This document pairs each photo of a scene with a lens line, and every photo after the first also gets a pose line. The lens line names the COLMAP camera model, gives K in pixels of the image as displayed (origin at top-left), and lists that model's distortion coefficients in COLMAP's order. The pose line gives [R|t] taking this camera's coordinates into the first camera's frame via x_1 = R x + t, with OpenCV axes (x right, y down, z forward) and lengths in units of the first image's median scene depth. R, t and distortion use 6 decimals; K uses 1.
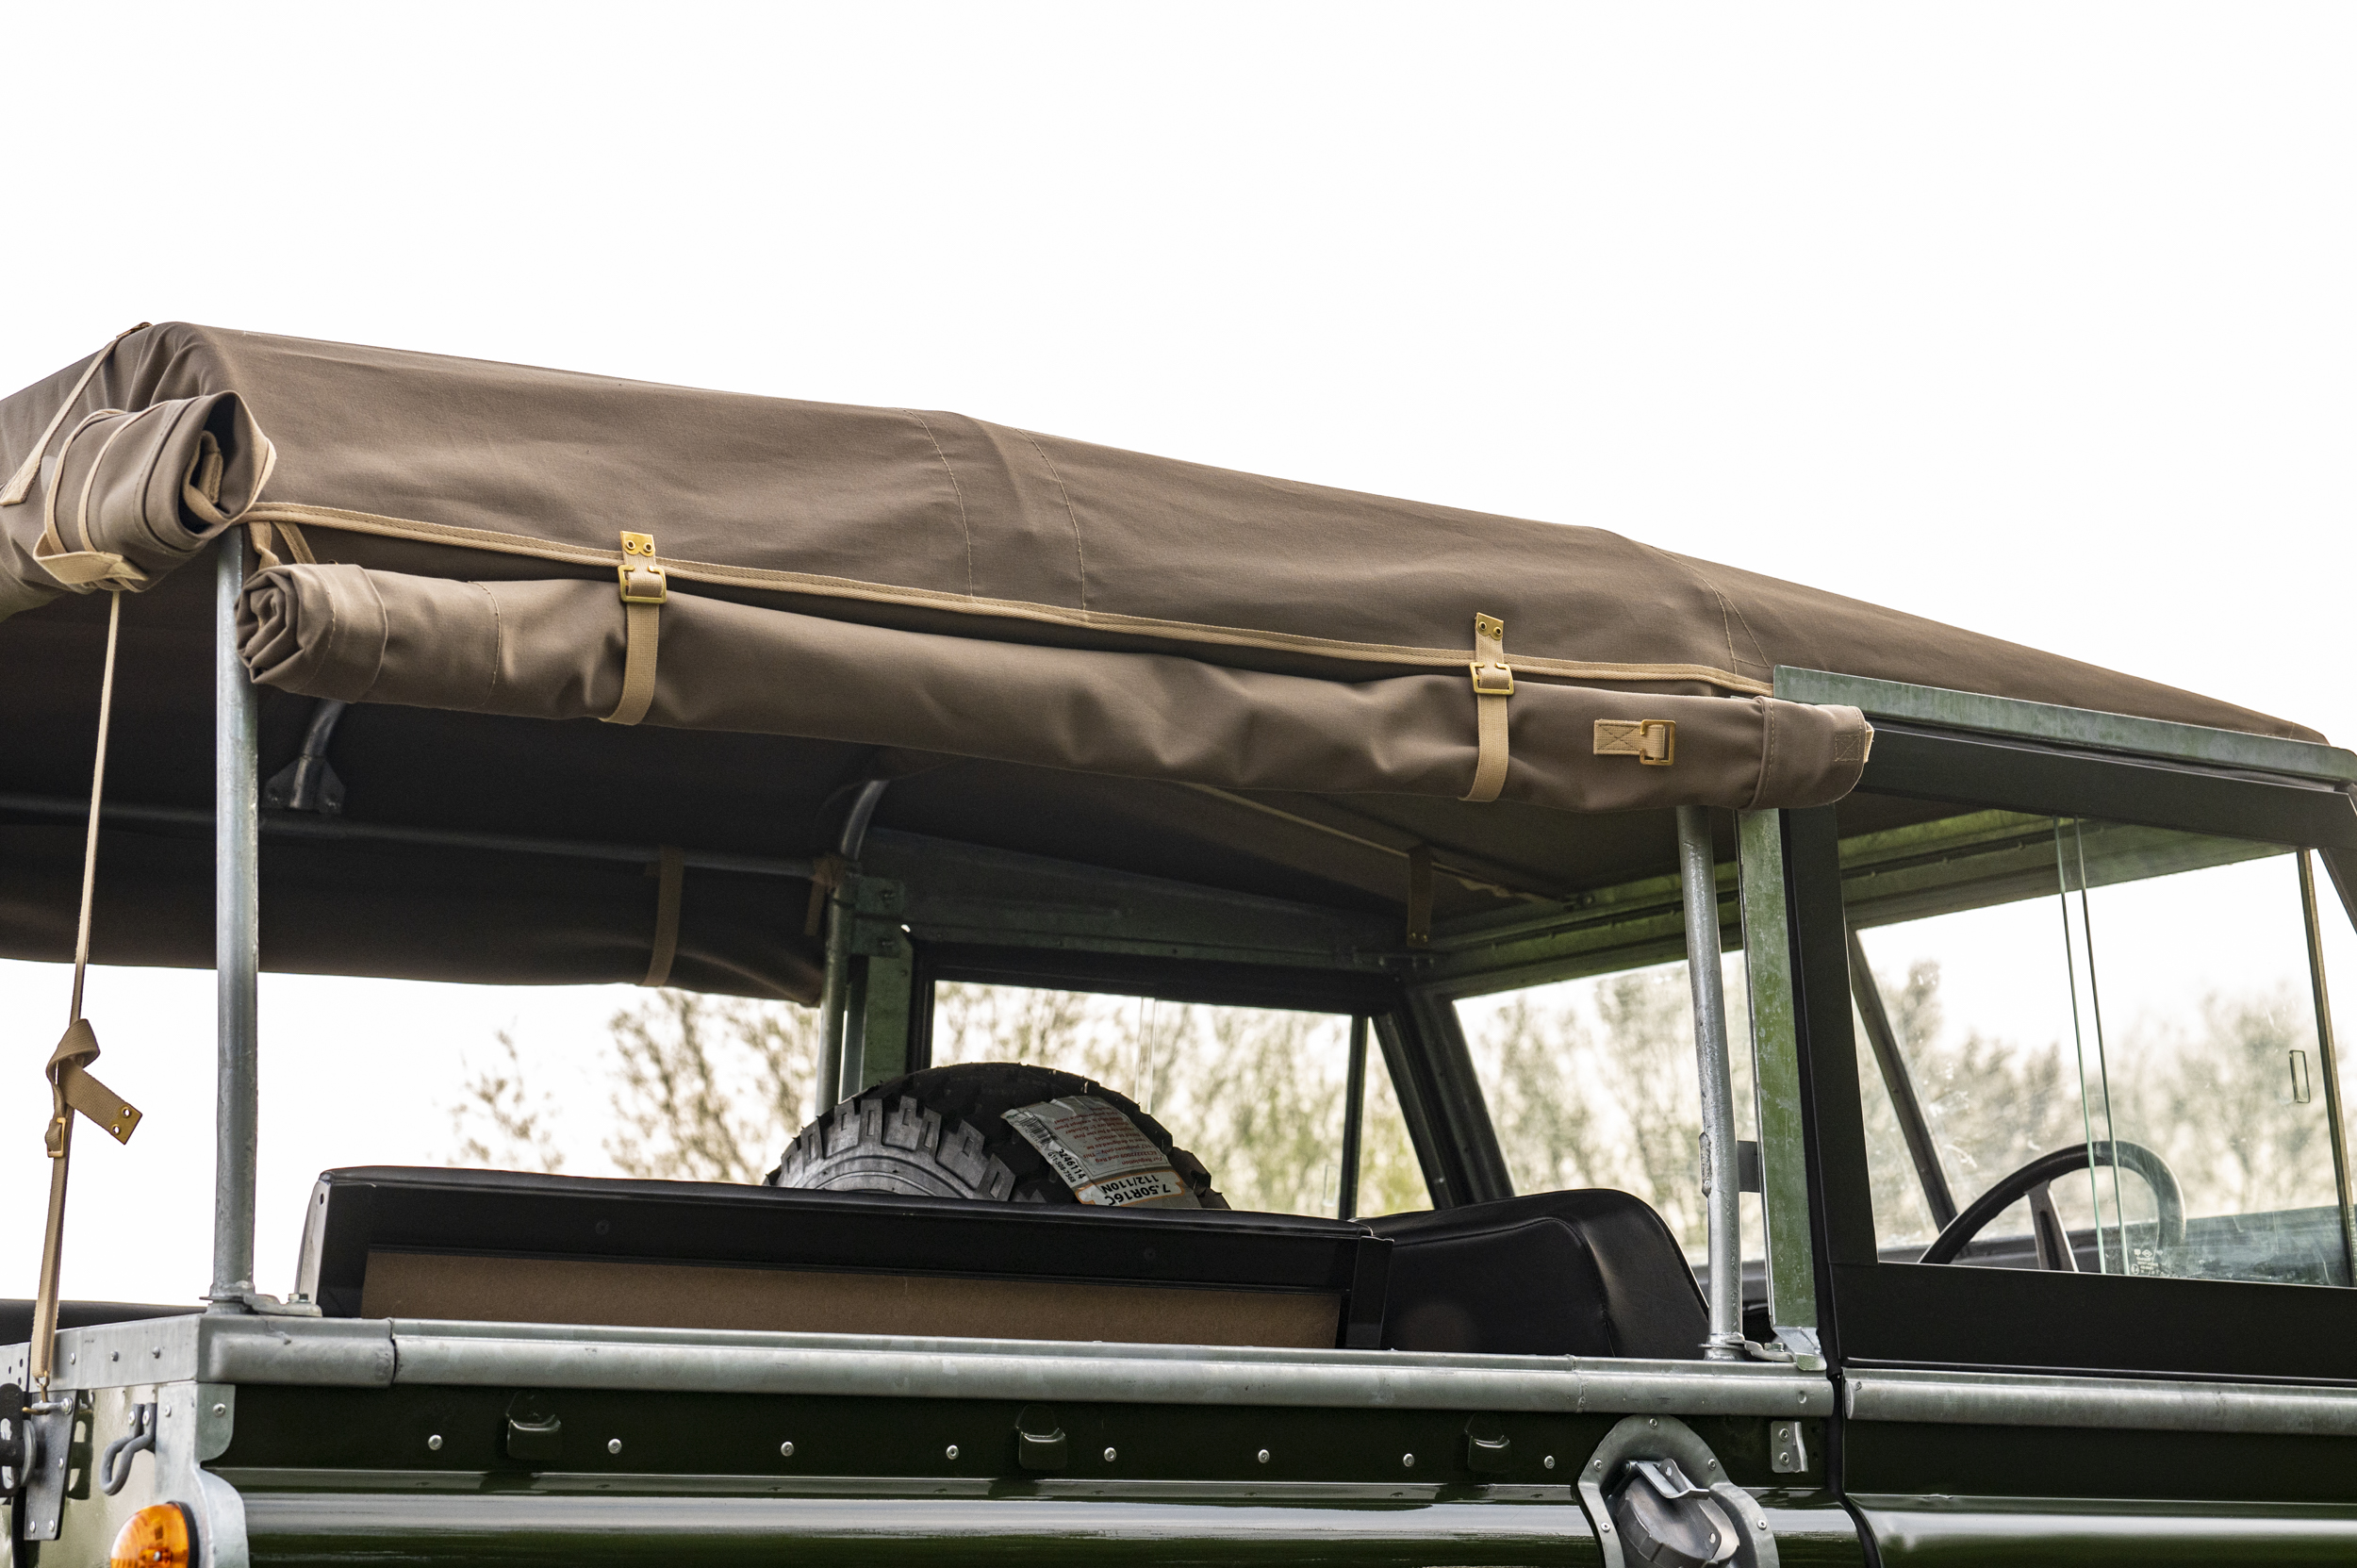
lens RADIAL K [[4739.6, 0, 1169.1], [0, 4739.6, 773.6], [0, 0, 1]] dist [0.000768, -0.062993]
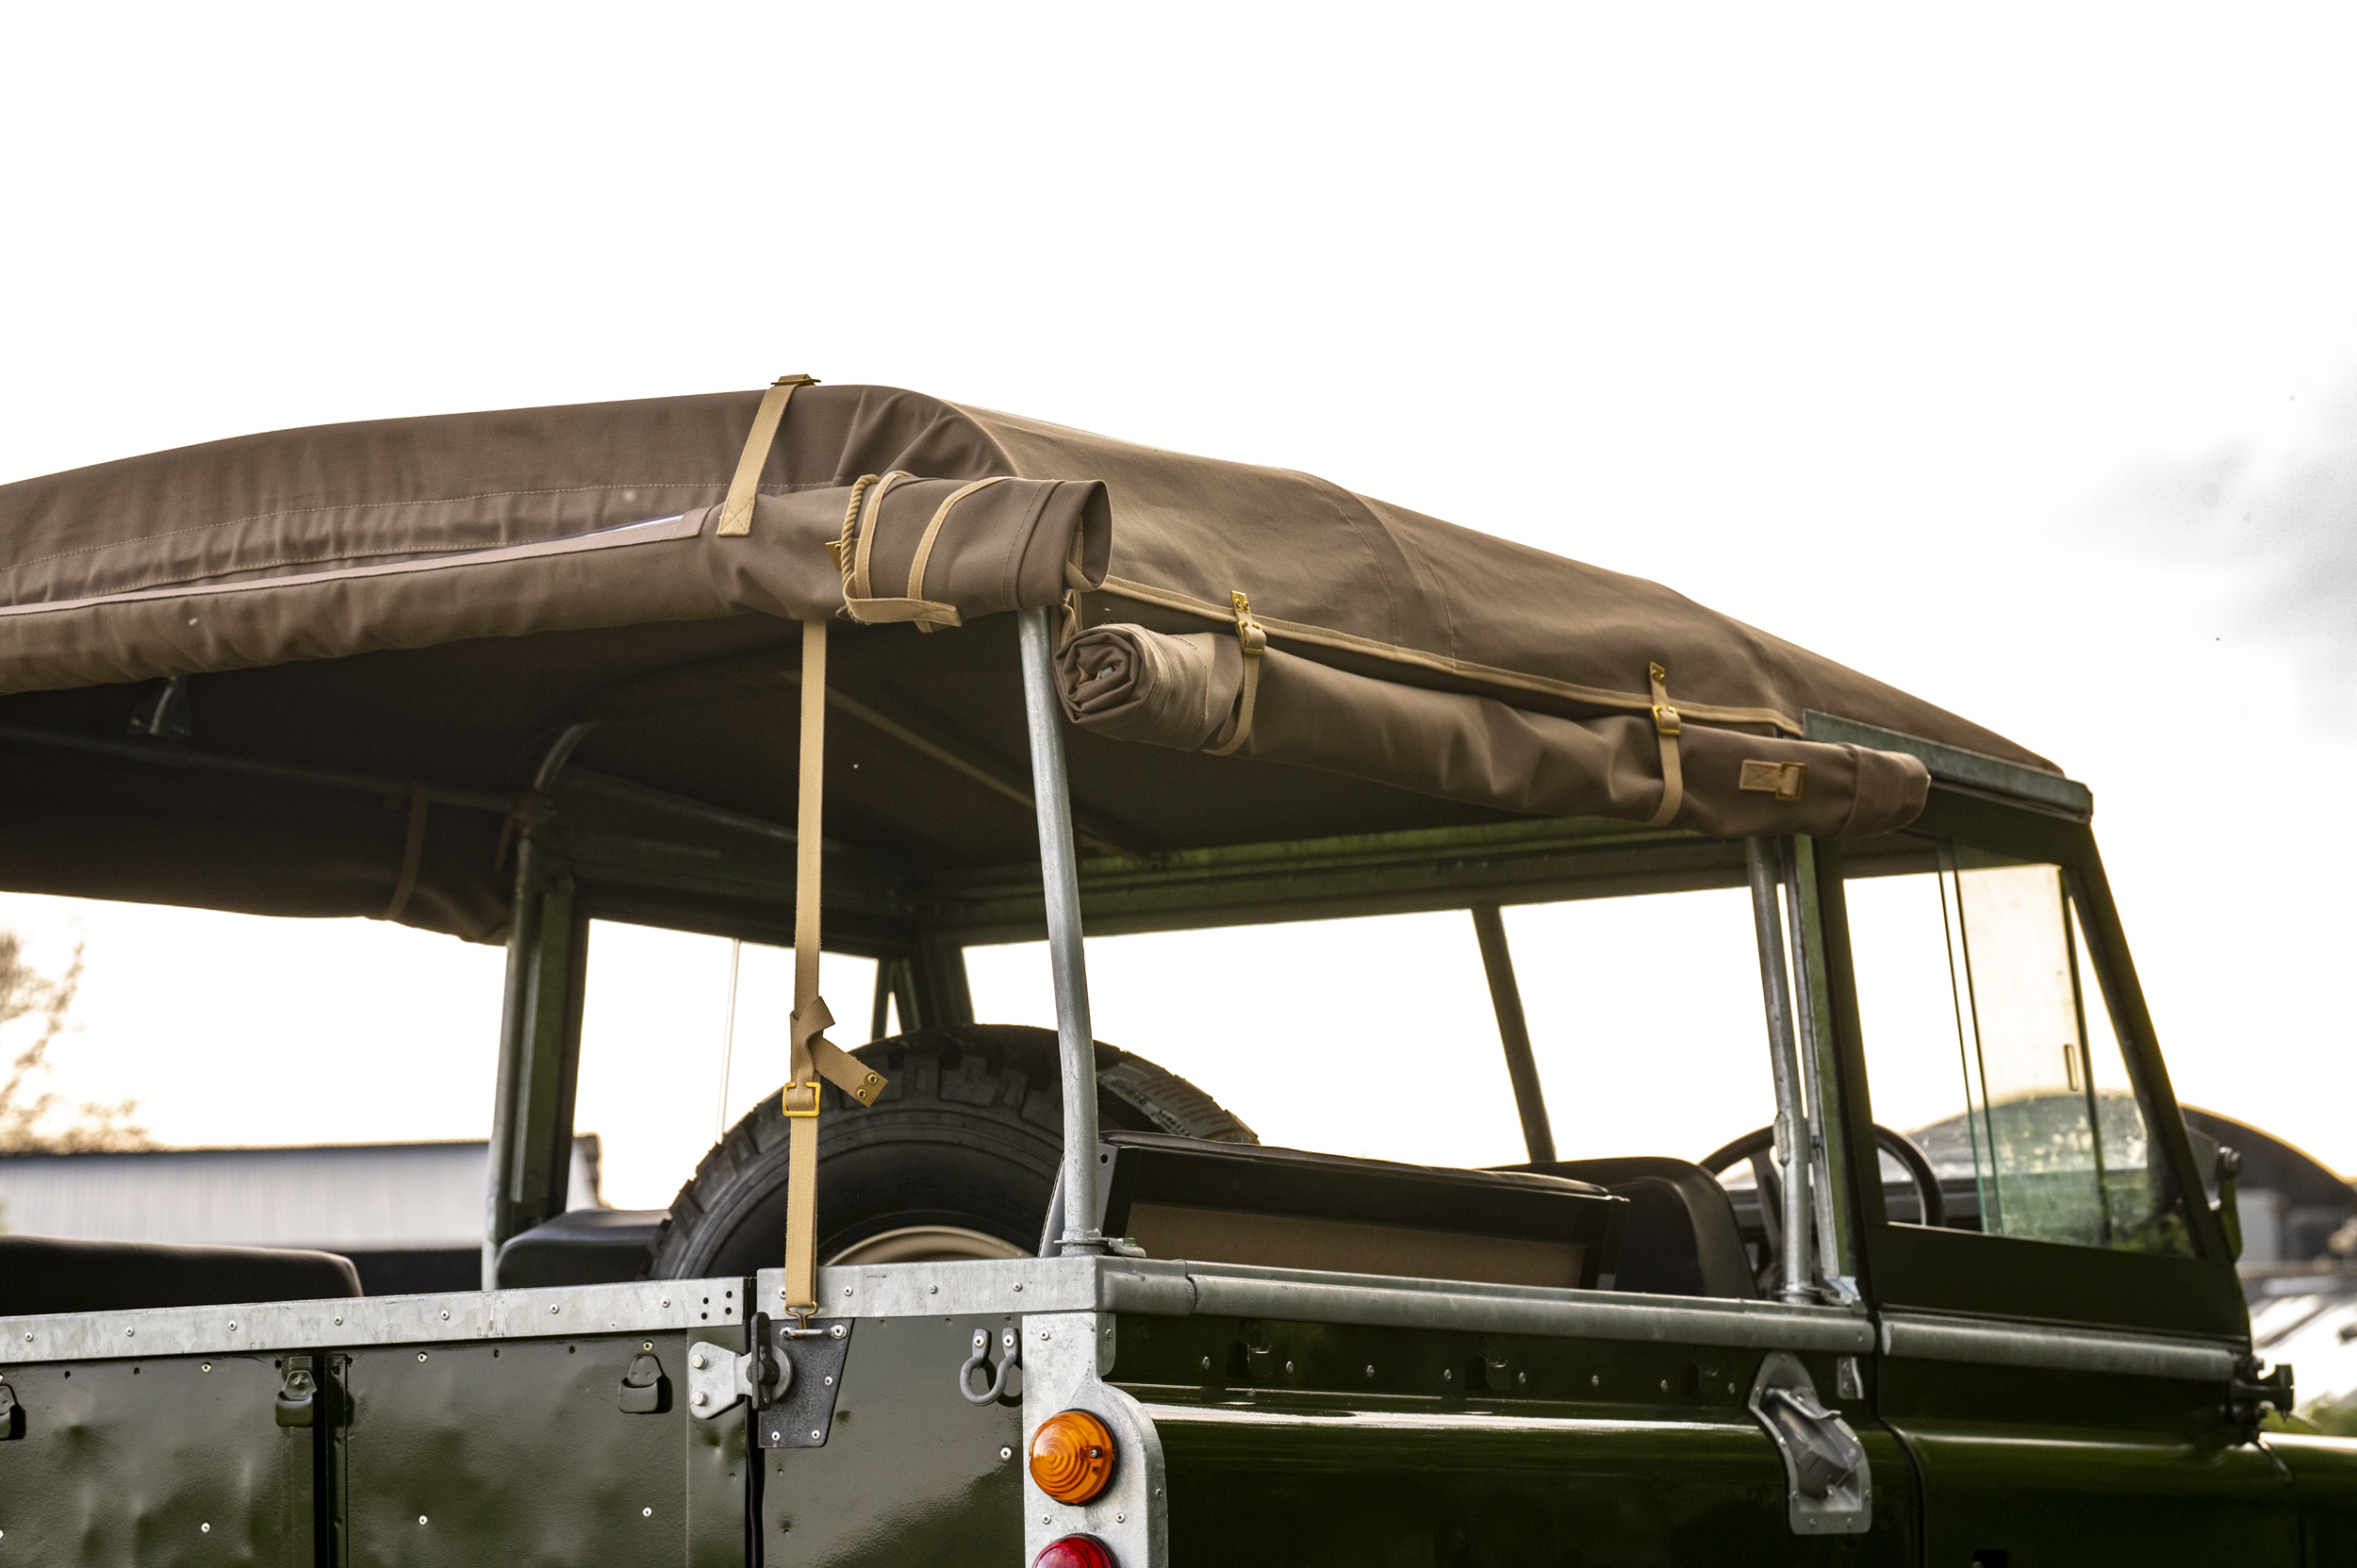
lens RADIAL K [[6819.7, 0, 1178.5], [0, 6819.7, 784.0], [0, 0, 1]] dist [0.018457, 0.156257]
pose [[0.900448, 0.041217, 0.433007, -0.767751], [-0.060423, 0.997701, 0.030682, -0.048921], [-0.430747, -0.053791, 0.900868, -0.461553]]
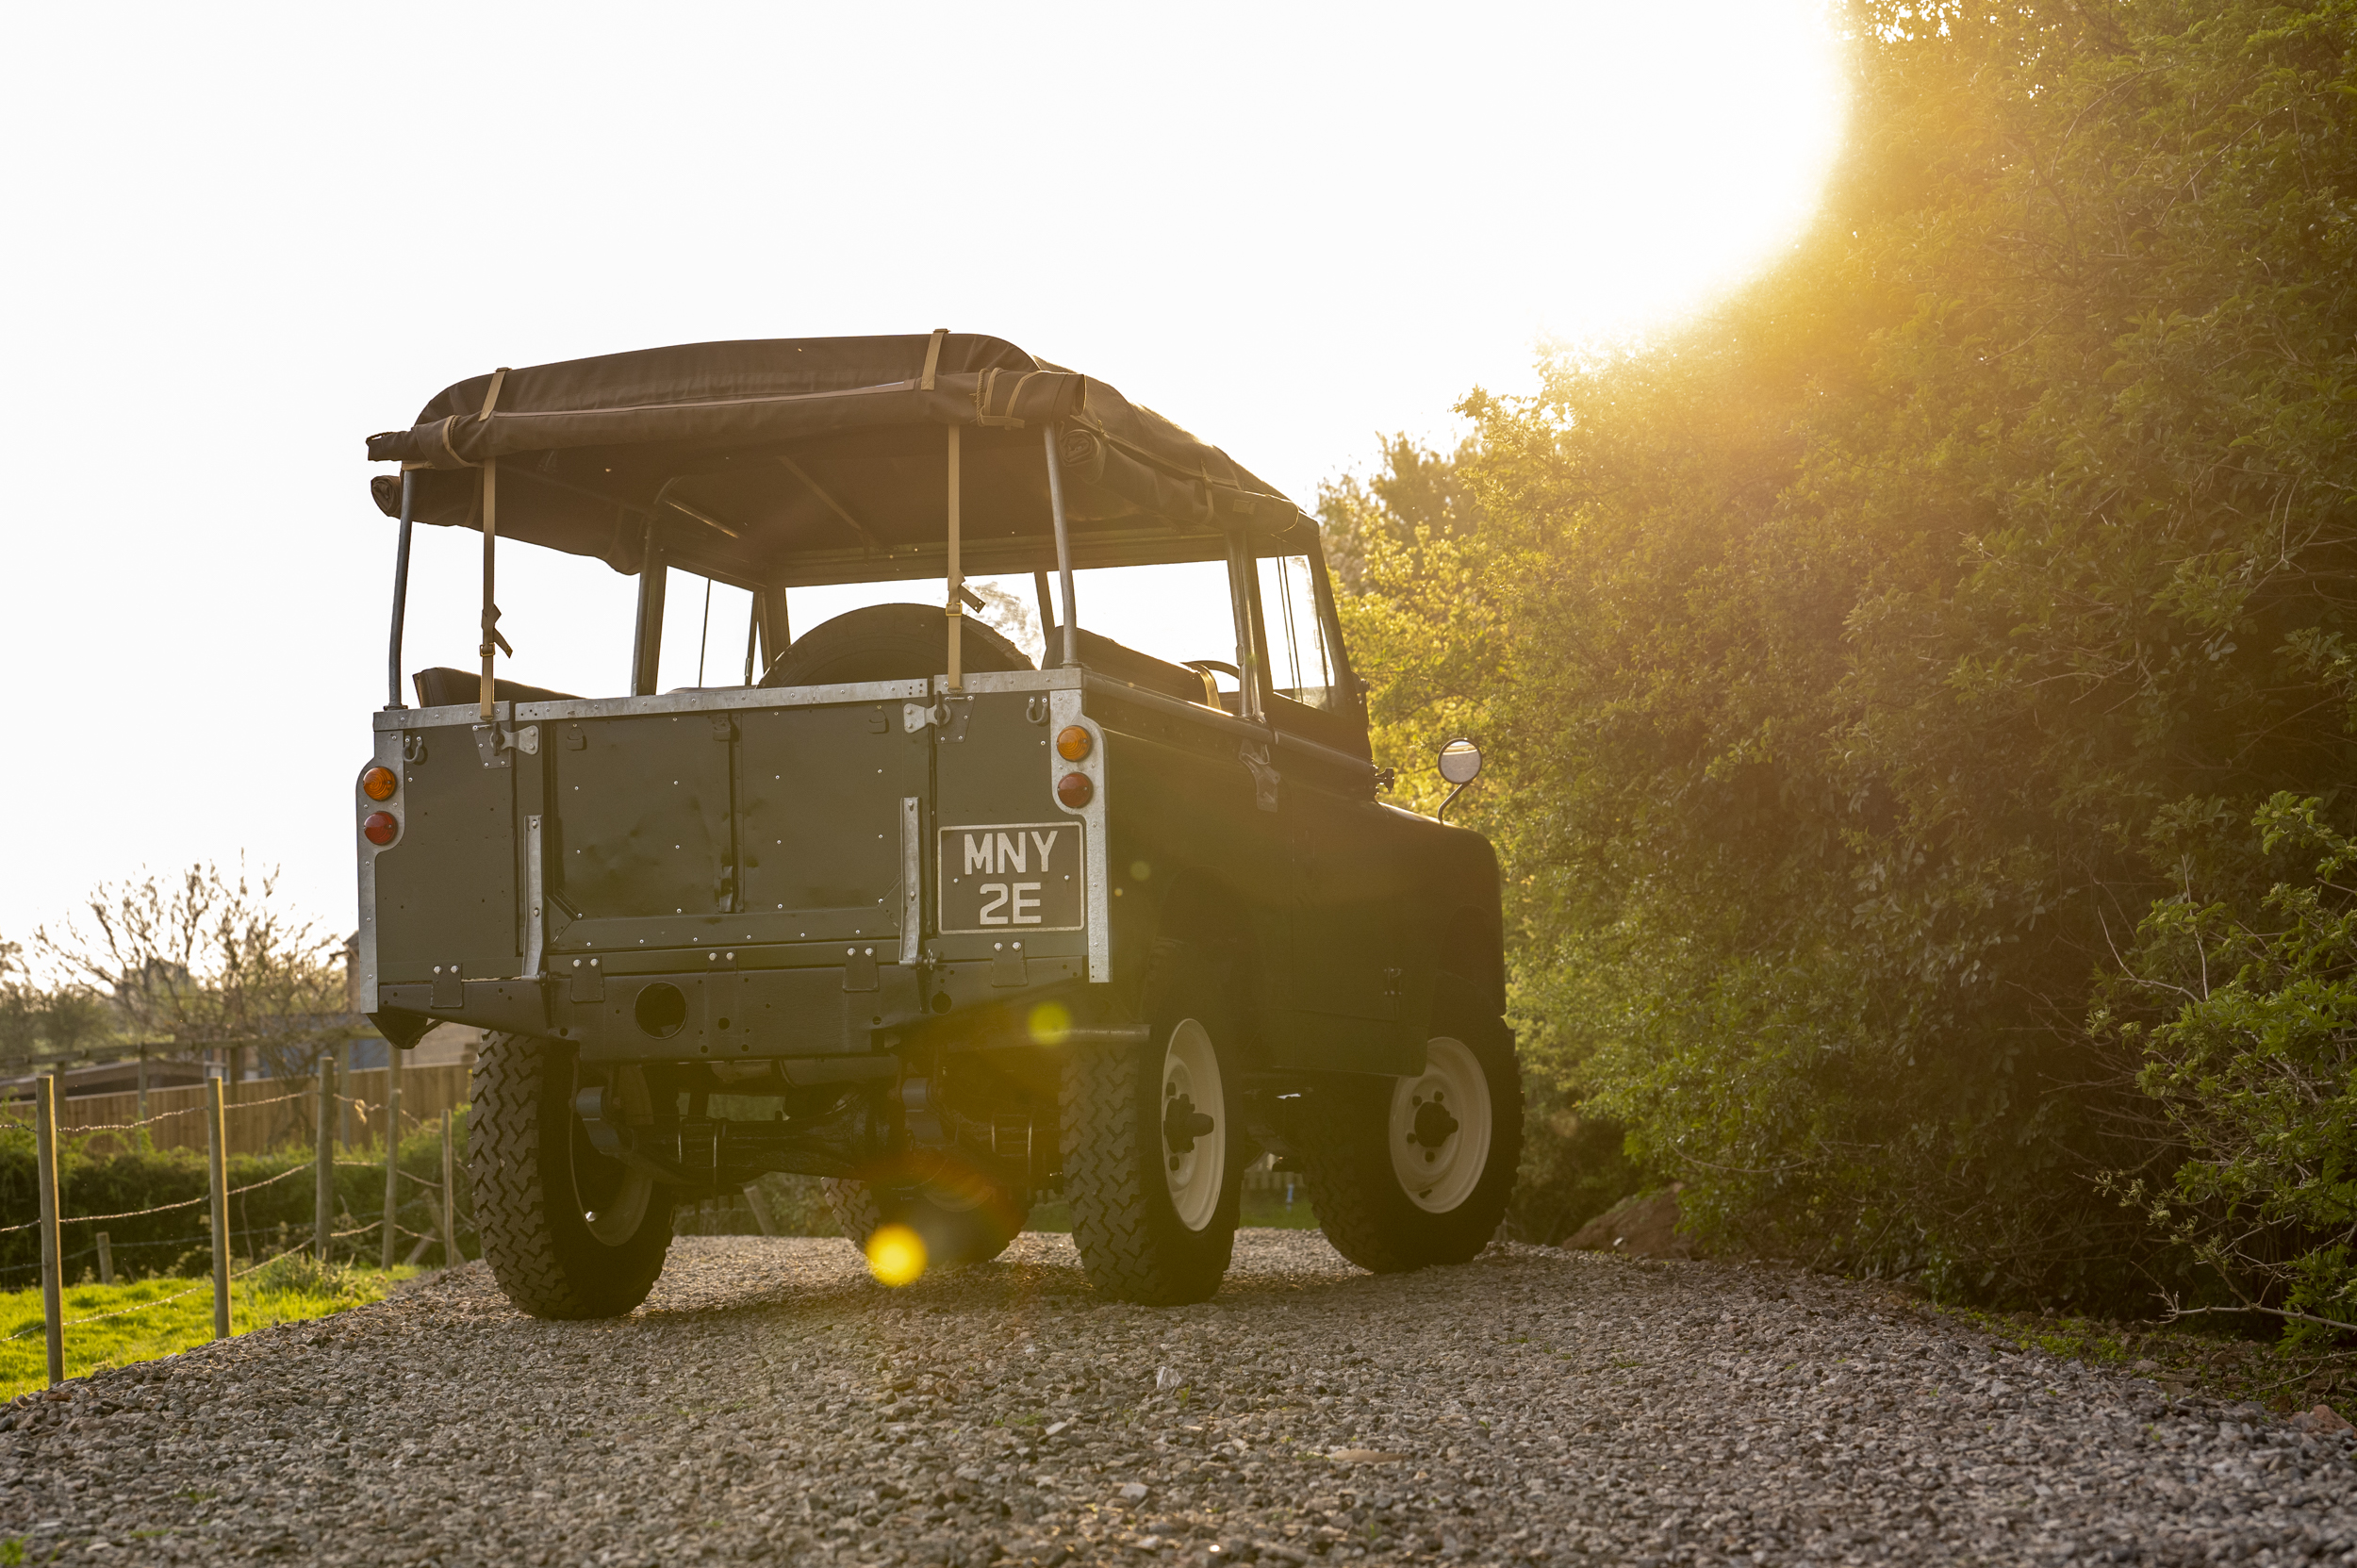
lens RADIAL K [[4739.6, 0, 1169.1], [0, 4739.6, 773.6], [0, 0, 1]] dist [0.000768, -0.062993]
pose [[0.768465, 0.042229, 0.638497, -1.781497], [-0.089517, 0.995103, 0.041925, 0.037496], [-0.633599, -0.089374, 0.768482, -1.212110]]
